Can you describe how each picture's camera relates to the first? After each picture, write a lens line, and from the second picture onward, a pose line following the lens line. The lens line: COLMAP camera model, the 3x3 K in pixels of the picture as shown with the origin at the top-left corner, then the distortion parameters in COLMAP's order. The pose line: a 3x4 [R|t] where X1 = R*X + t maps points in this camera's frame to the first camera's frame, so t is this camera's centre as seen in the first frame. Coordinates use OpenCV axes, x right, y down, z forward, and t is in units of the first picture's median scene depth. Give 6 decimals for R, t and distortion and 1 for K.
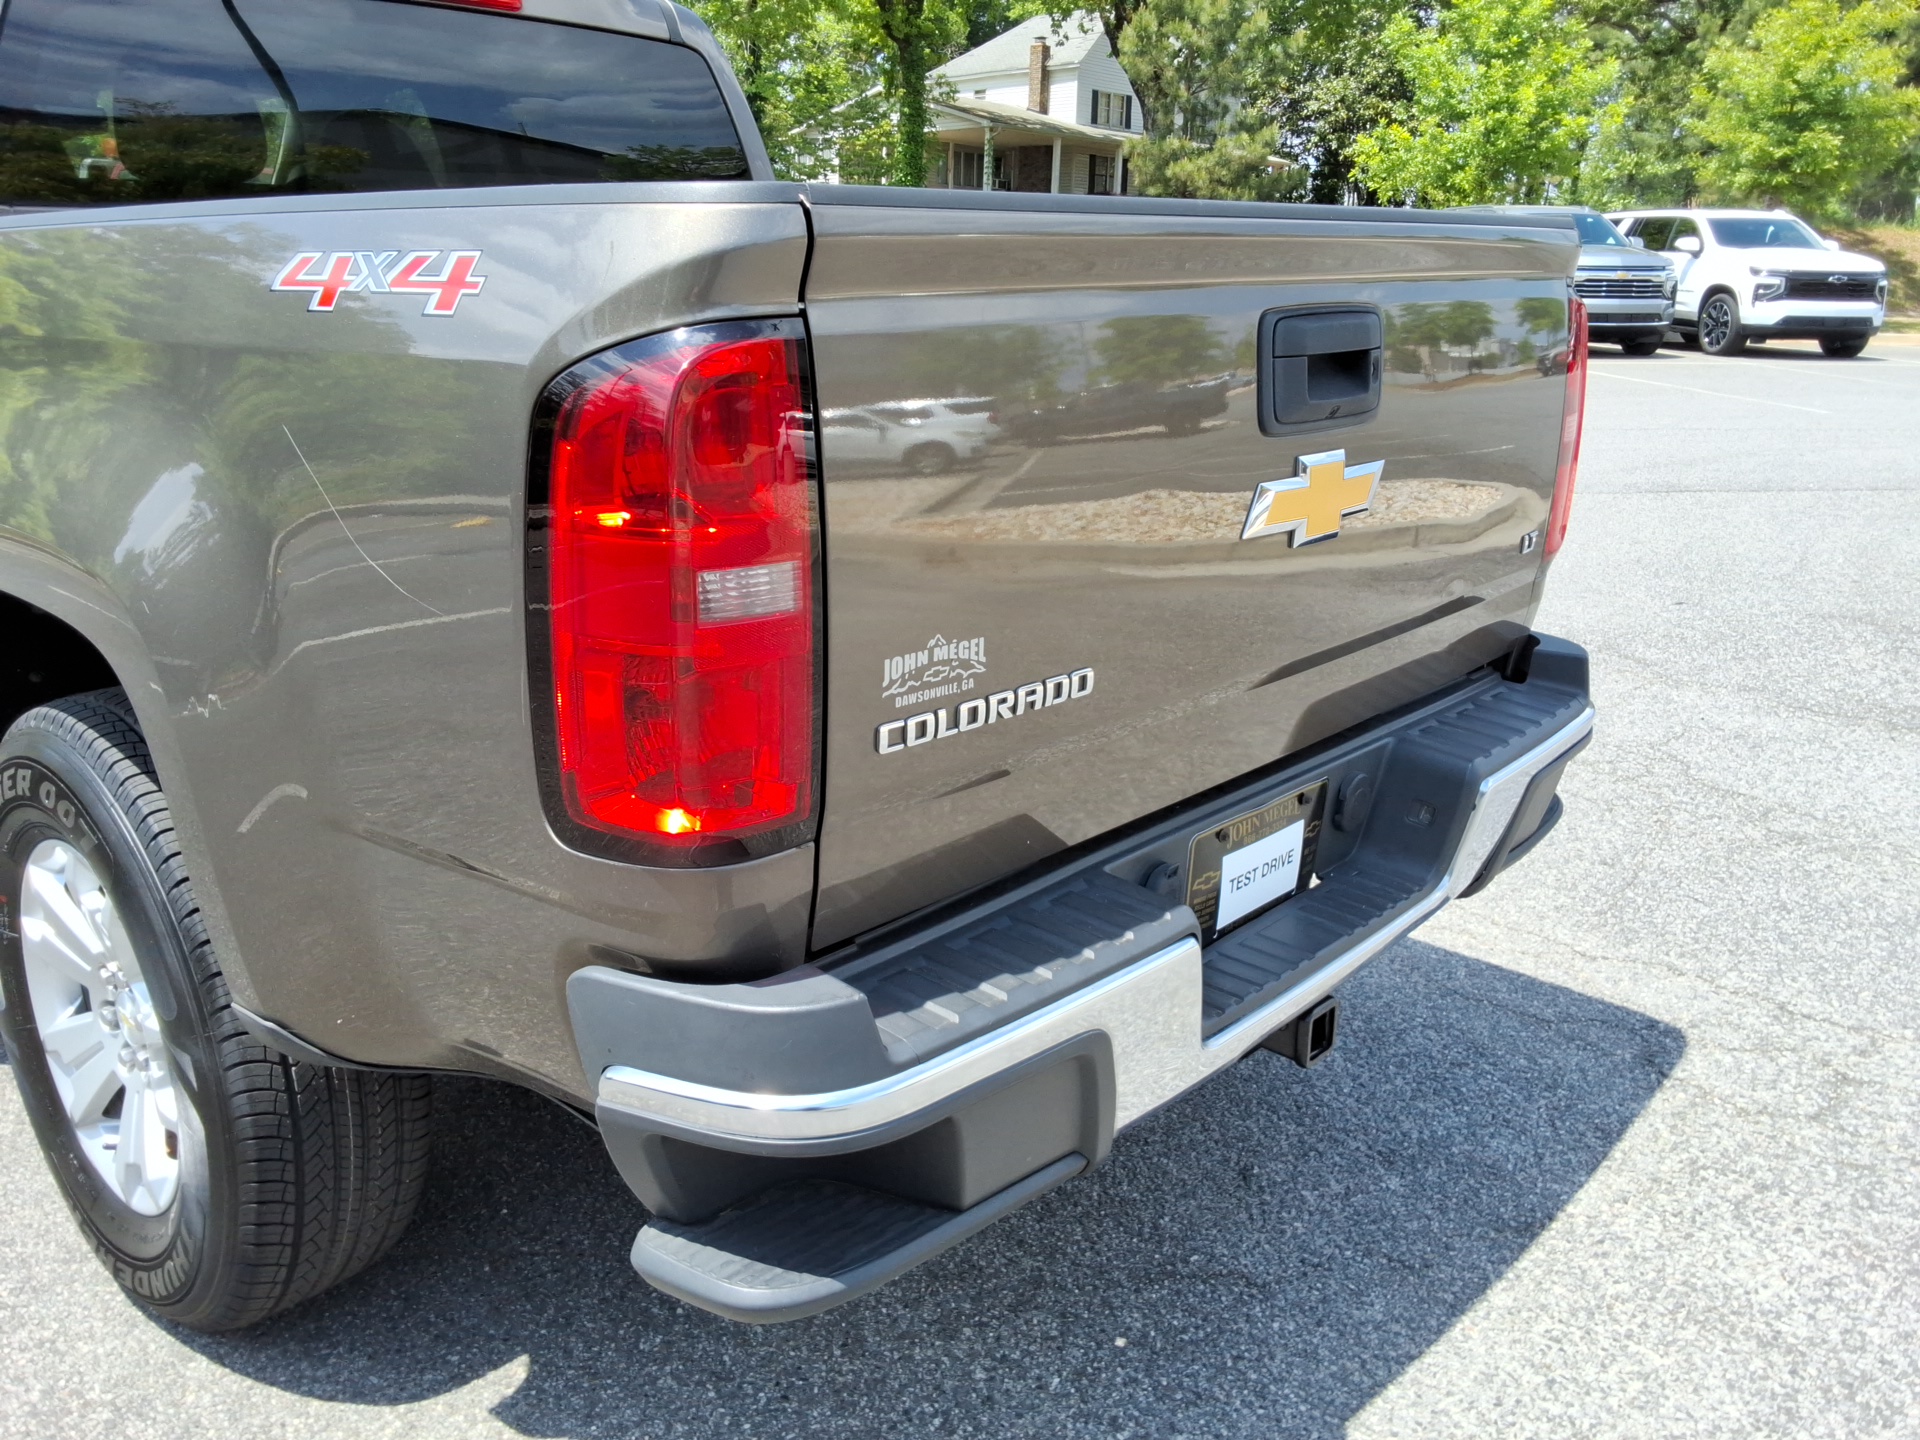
lens RADIAL K [[1541.7, 0, 977.6], [0, 1541.7, 720.2], [0, 0, 1]] dist [0.084404, -0.131073]
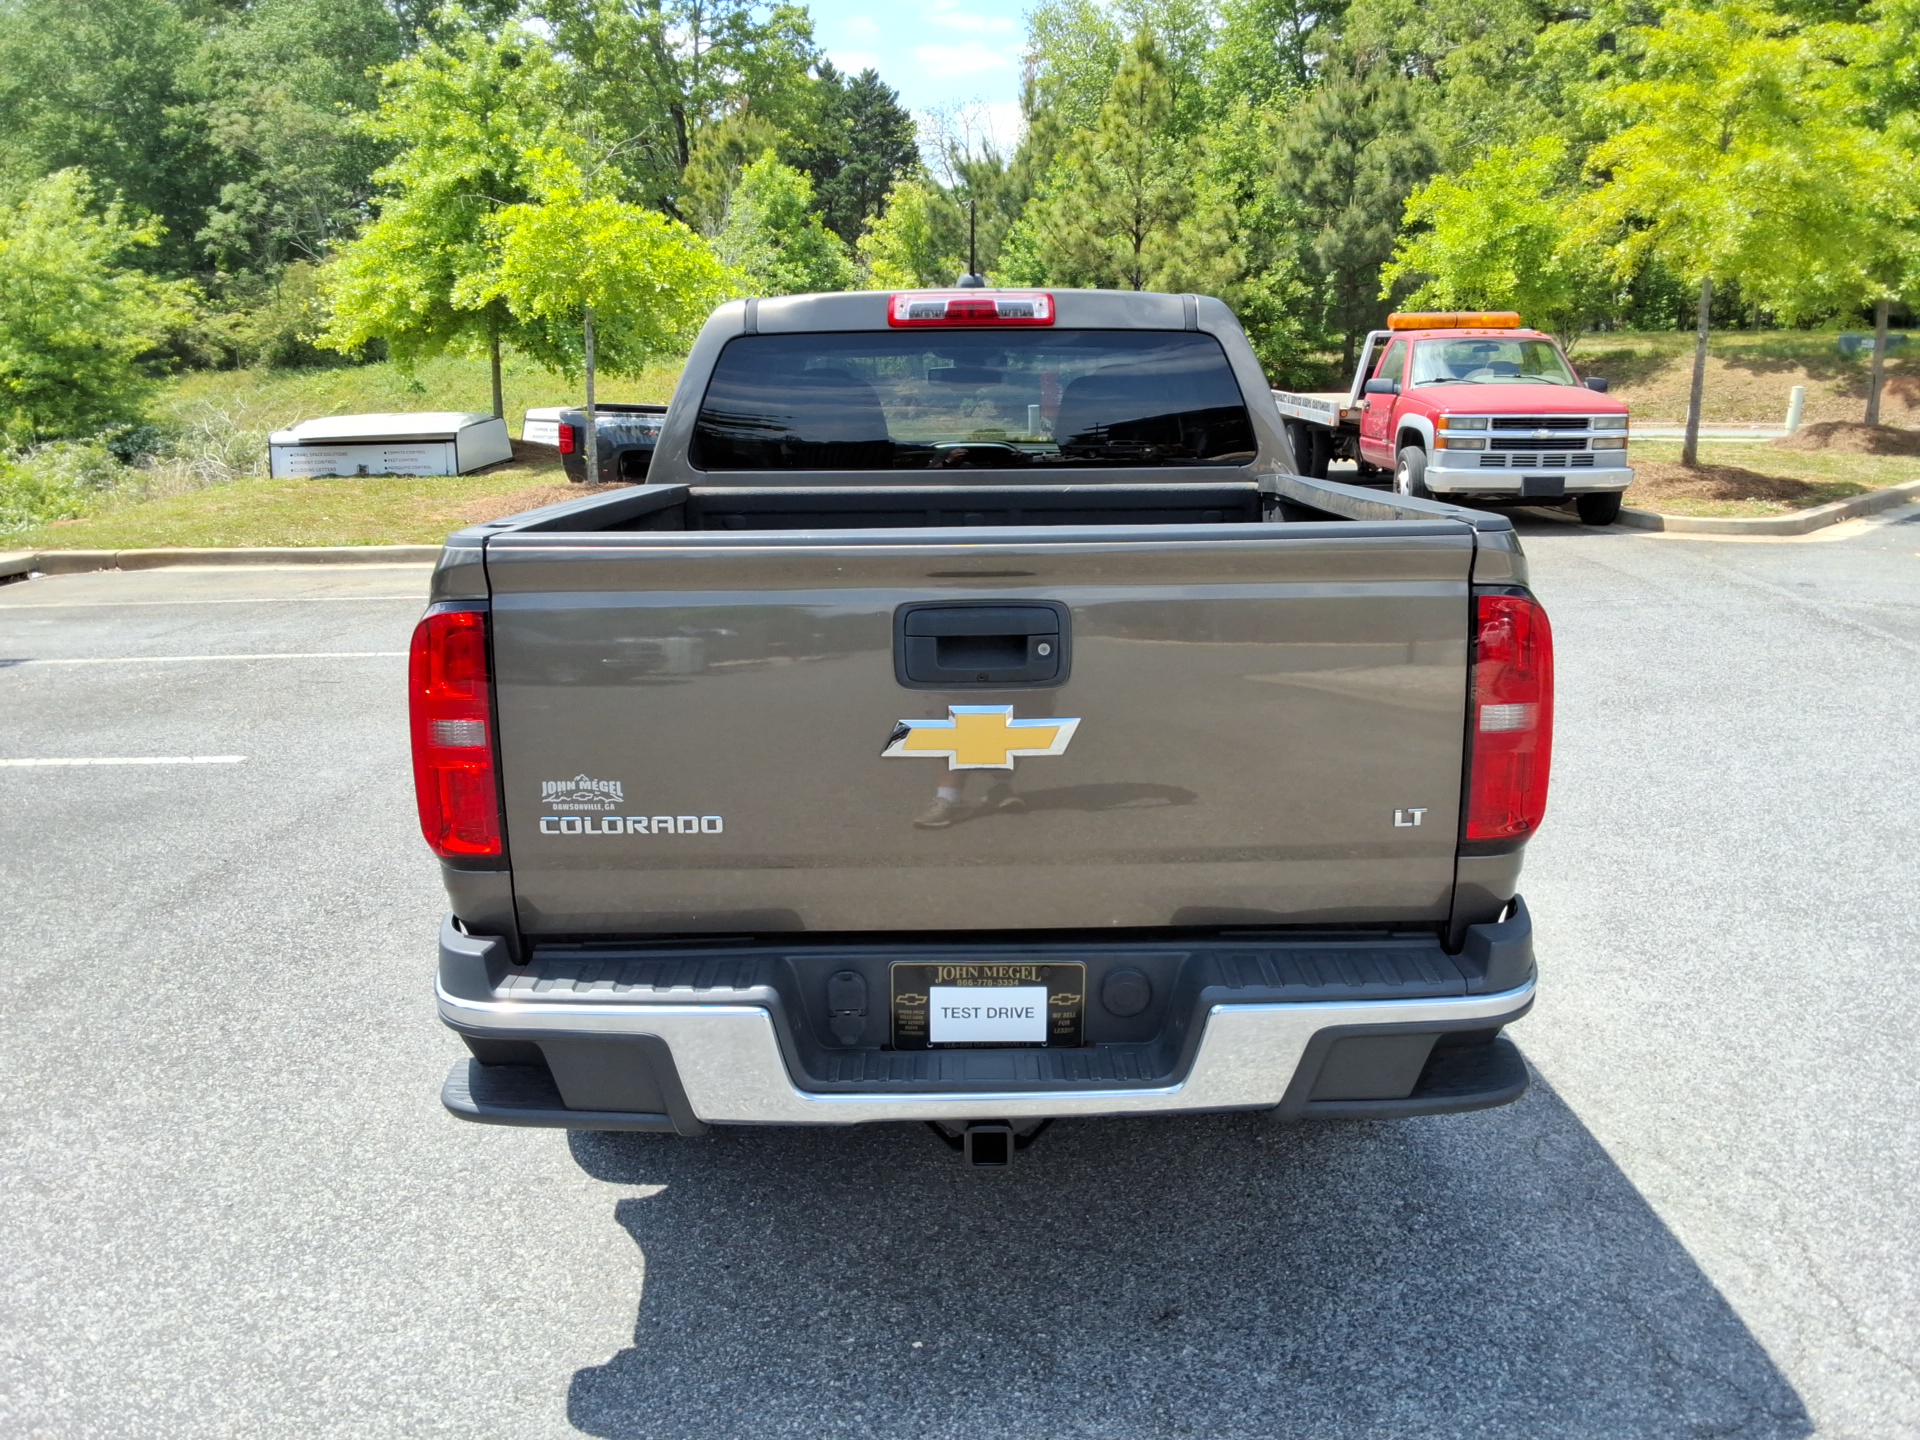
lens RADIAL K [[1541.7, 0, 978.3], [0, 1541.7, 718.3], [0, 0, 1]] dist [0.084404, -0.131073]
pose [[0.668455, 0.141242, -0.730218, 0.108644], [-0.197480, 0.980267, 0.008831, -0.015499], [0.717056, 0.138301, 0.683157, 0.006555]]
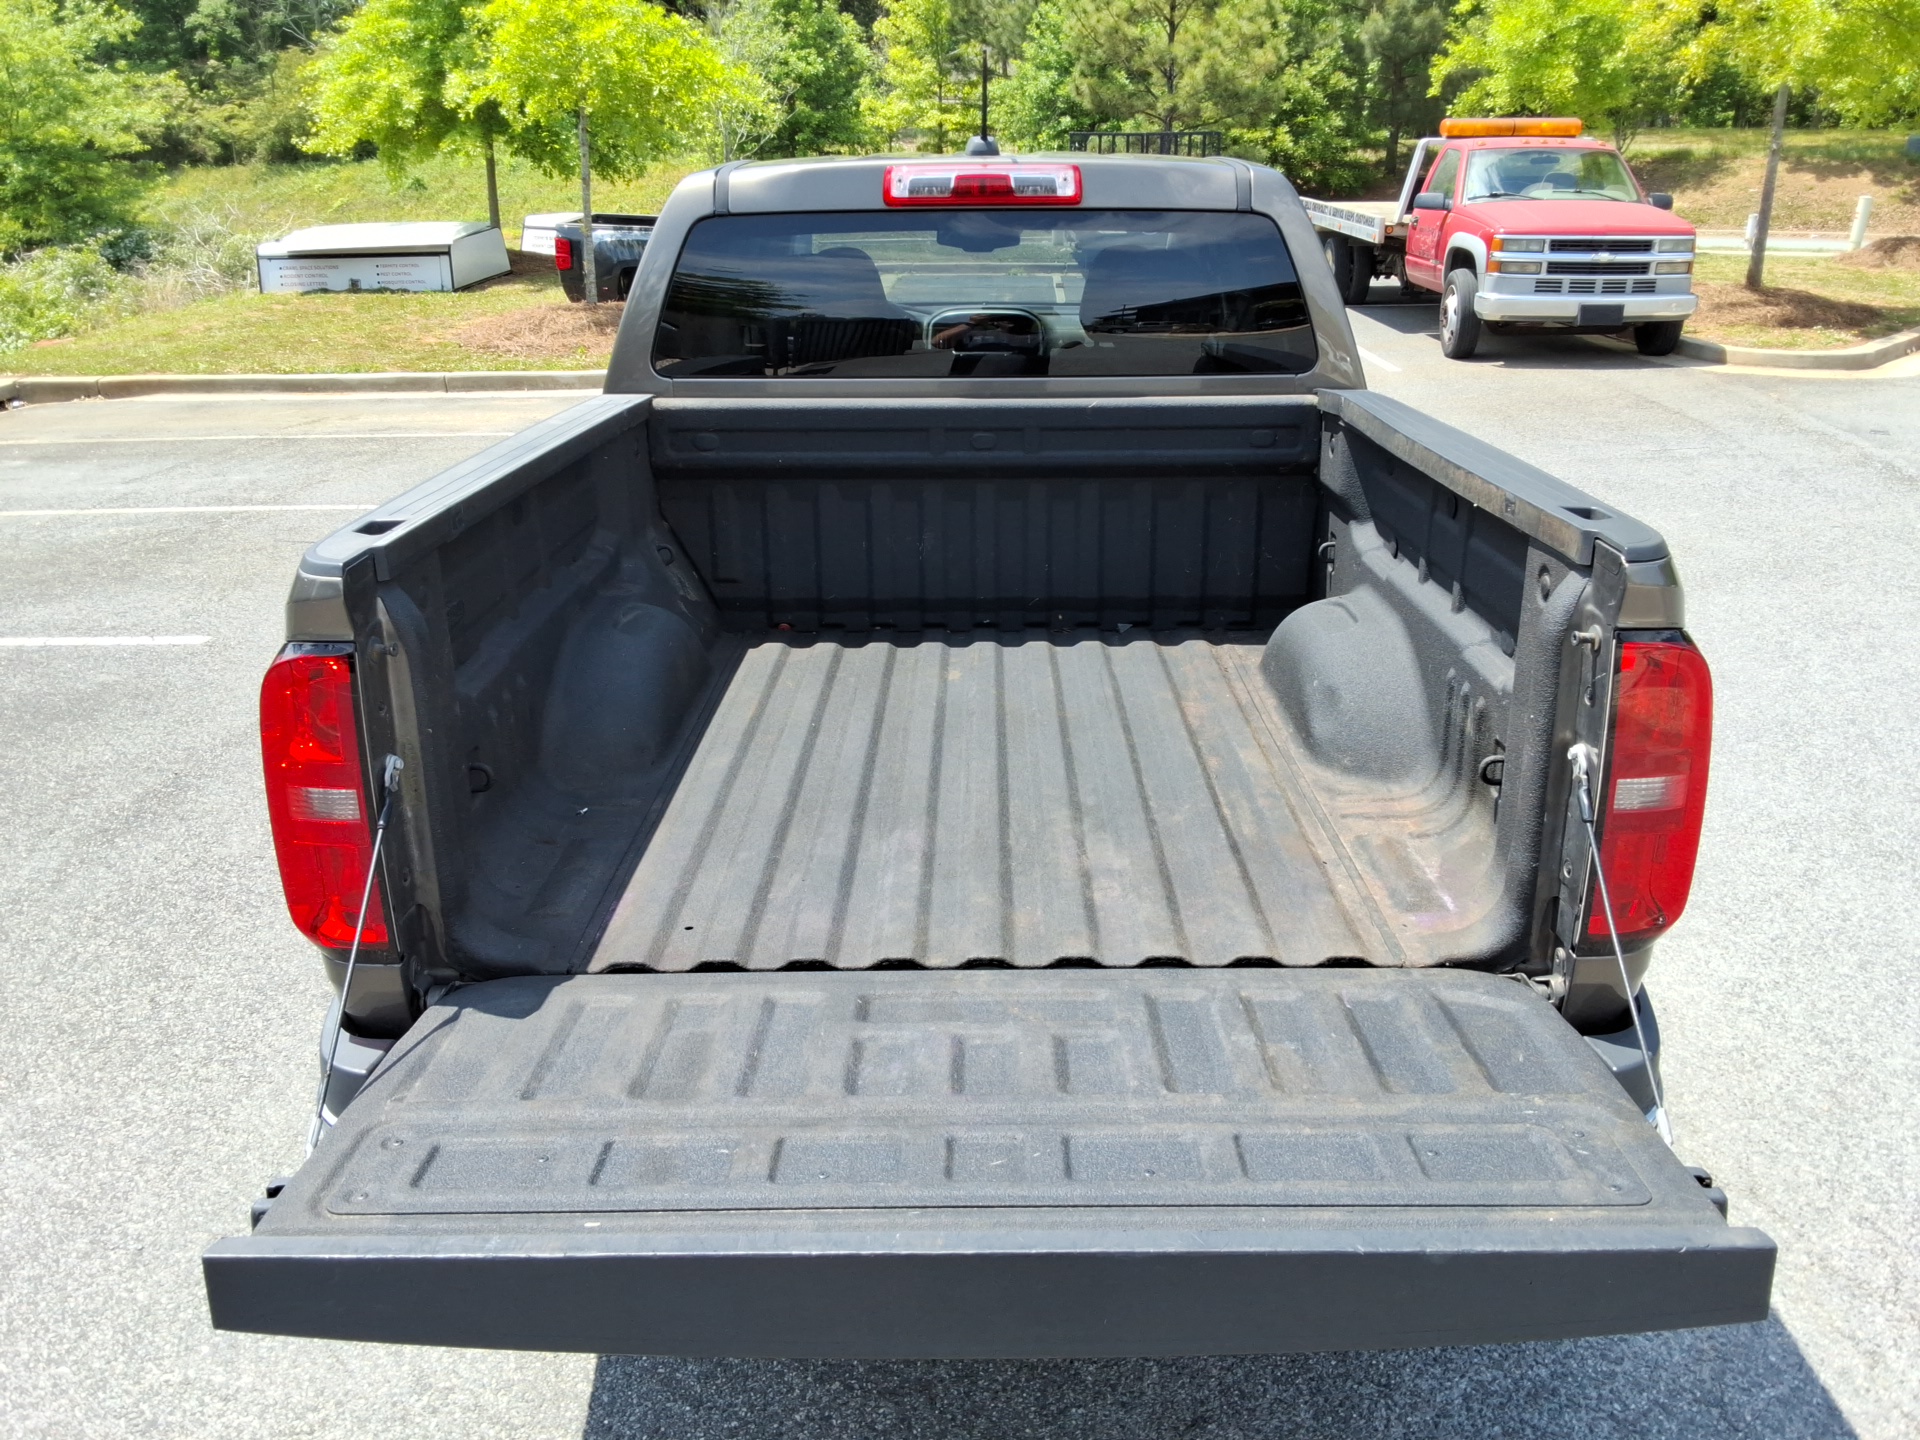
lens RADIAL K [[1541.7, 0, 976.2], [0, 1541.7, 709.7], [0, 0, 1]] dist [0.084404, -0.131073]
pose [[0.657036, 0.231219, -0.717525, 0.088095], [-0.203172, 0.970895, 0.126823, -0.031648], [0.725965, 0.062454, 0.684890, 0.022925]]
